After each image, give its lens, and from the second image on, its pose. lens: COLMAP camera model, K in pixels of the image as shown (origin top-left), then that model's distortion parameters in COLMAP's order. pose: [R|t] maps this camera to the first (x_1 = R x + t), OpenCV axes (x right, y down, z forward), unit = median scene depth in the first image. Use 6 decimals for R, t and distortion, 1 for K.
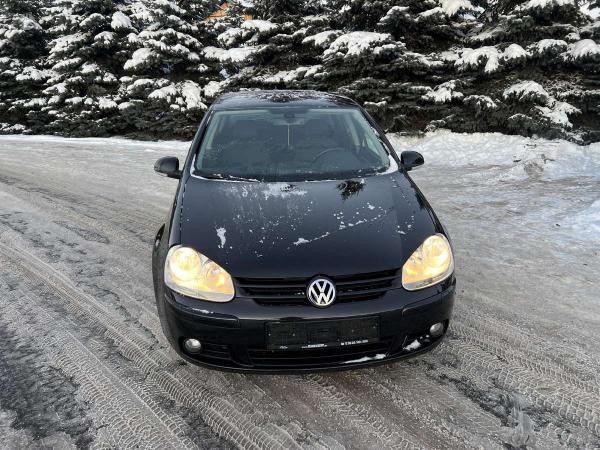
lens RADIAL K [[449.8, 0, 302.1], [0, 449.8, 227.5], [0, 0, 1]] dist [0.041506, -0.038332]
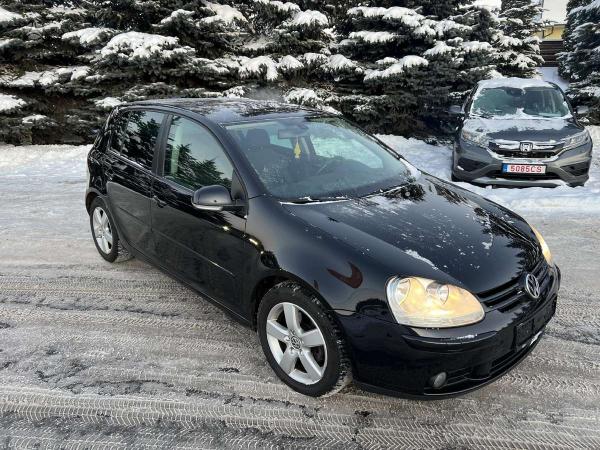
lens RADIAL K [[449.8, 0, 297.2], [0, 449.8, 227.8], [0, 0, 1]] dist [0.041506, -0.038332]
pose [[0.796835, -0.173427, 0.578772, -0.213843], [0.177168, 0.982879, 0.050598, -0.031831], [-0.577638, 0.062222, 0.813918, 0.088610]]
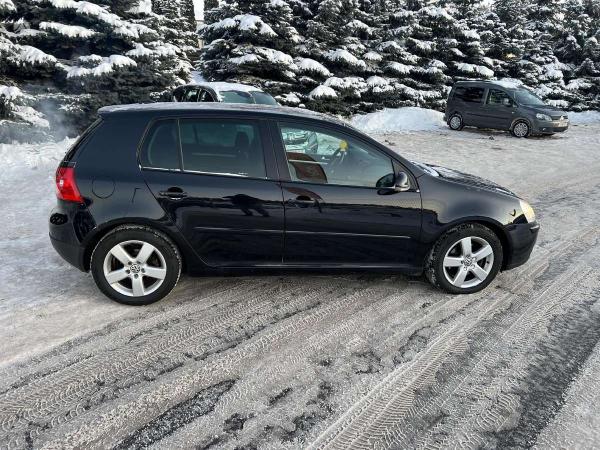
lens RADIAL K [[449.8, 0, 300.0], [0, 449.8, 223.7], [0, 0, 1]] dist [0.041506, -0.038332]
pose [[-0.022967, -0.277236, 0.960527, -0.607223], [0.278422, 0.920996, 0.272483, -0.207226], [-0.960184, 0.273690, 0.056036, 0.638968]]
